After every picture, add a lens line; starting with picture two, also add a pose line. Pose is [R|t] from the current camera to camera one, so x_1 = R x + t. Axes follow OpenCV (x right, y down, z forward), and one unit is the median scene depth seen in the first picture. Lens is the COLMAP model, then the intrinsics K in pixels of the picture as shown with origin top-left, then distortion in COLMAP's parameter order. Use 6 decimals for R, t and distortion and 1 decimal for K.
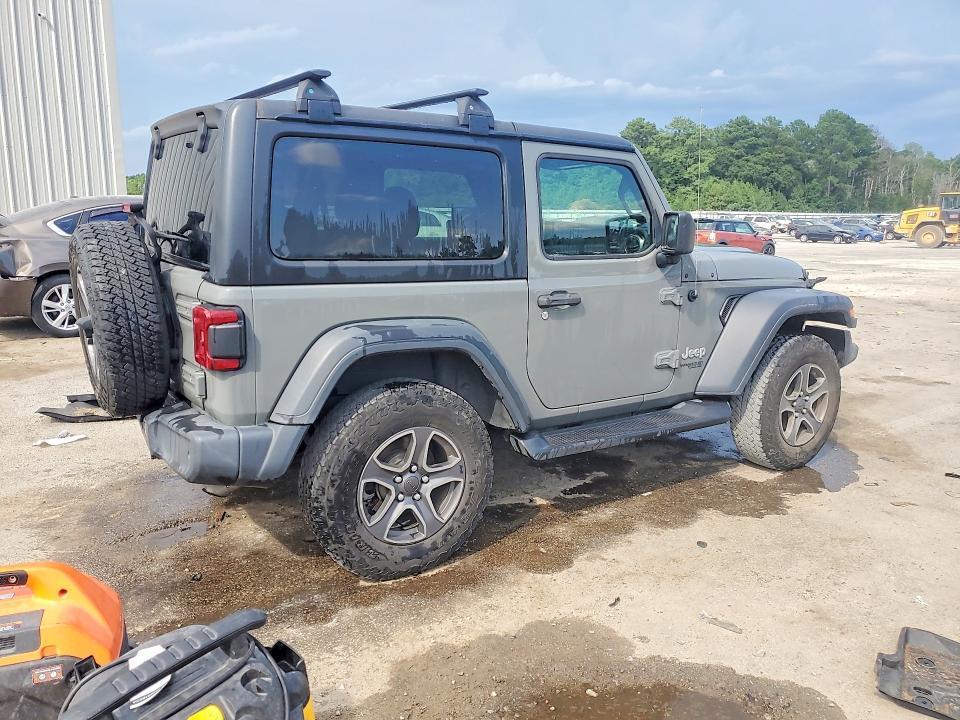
lens RADIAL K [[777.5, 0, 480.0], [0, 777.5, 360.0], [0, 0, 1]] dist [0.032581, -0.004008]
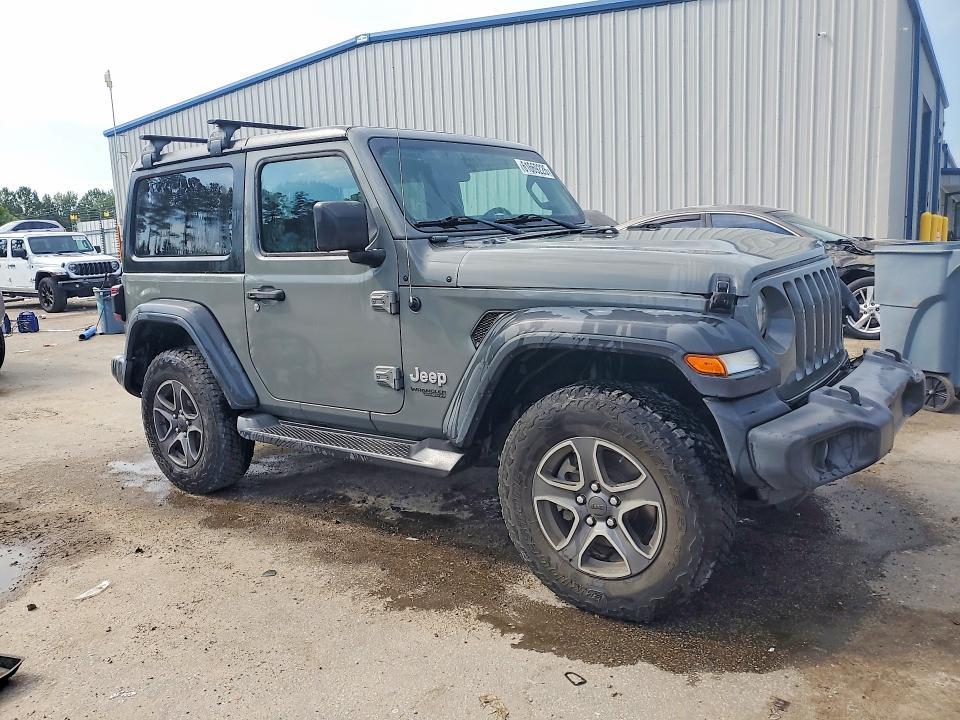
lens RADIAL K [[777.5, 0, 480.0], [0, 777.5, 360.0], [0, 0, 1]] dist [0.032581, -0.004008]
pose [[0.321054, 0.126388, -0.938589, 0.994181], [-0.131699, 0.987384, 0.087910, -0.099808], [0.937859, 0.095387, 0.333649, 0.770135]]
